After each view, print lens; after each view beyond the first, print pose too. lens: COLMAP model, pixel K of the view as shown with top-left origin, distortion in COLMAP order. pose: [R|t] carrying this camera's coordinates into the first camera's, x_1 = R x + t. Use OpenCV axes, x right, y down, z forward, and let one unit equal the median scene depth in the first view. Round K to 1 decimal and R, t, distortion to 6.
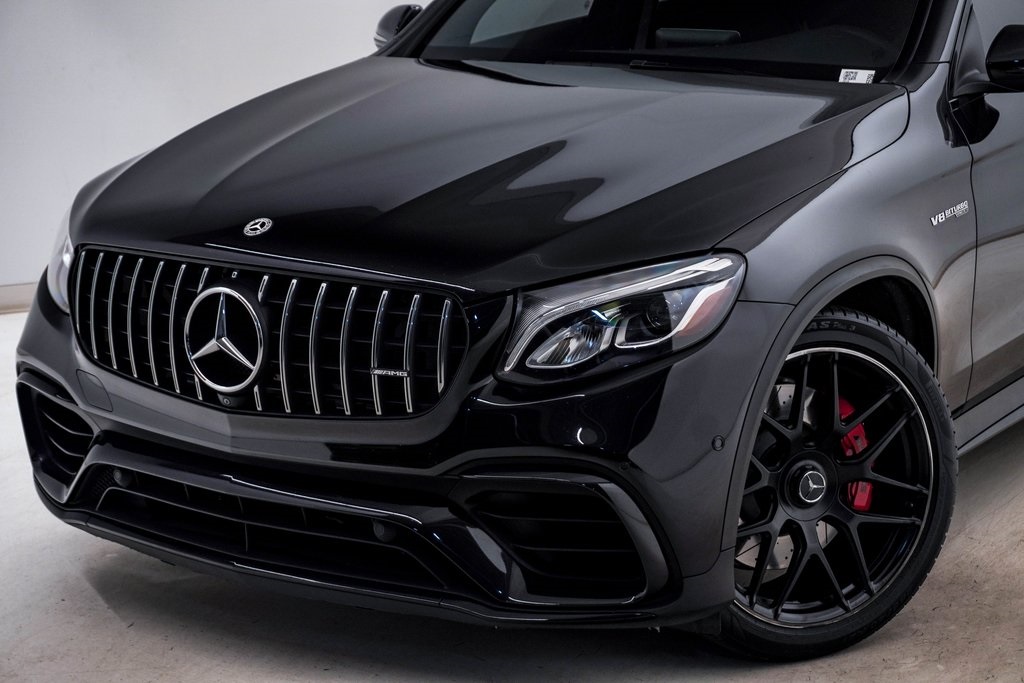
lens RADIAL K [[2198.2, 0, 506.7], [0, 2198.2, 347.1], [0, 0, 1]] dist [-0.008630, 0.000000]
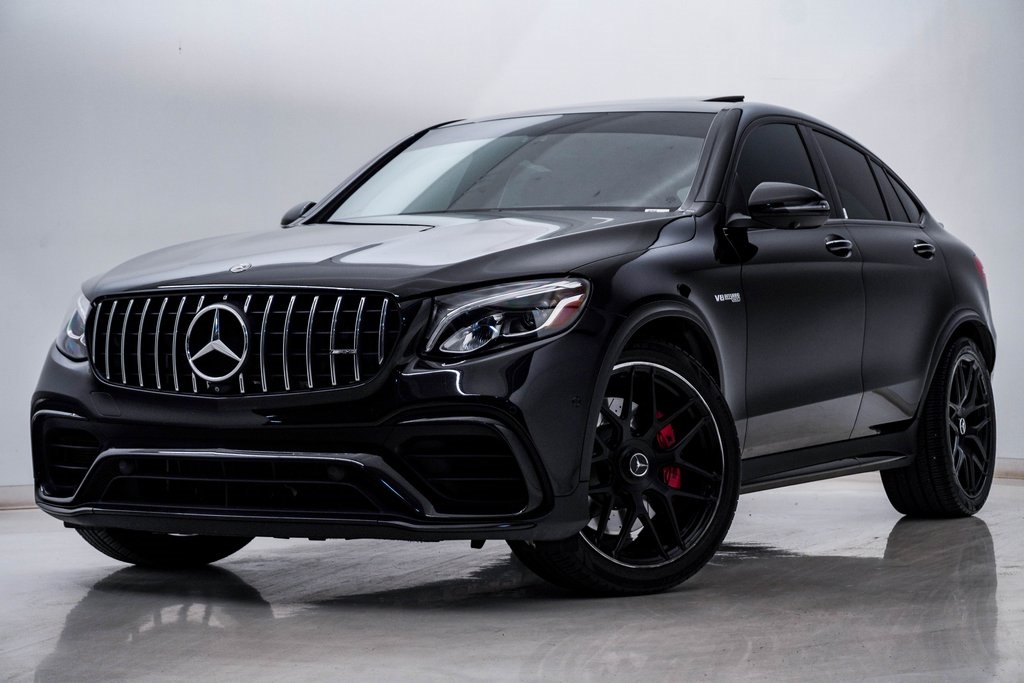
lens RADIAL K [[2198.2, 0, 514.7], [0, 2198.2, 337.3], [0, 0, 1]] dist [-0.008630, 0.000000]
pose [[0.993183, 0.009411, 0.116189, -0.103761], [0.017004, 0.974378, -0.224274, 0.307006], [-0.115322, 0.224721, 0.967575, -0.358797]]
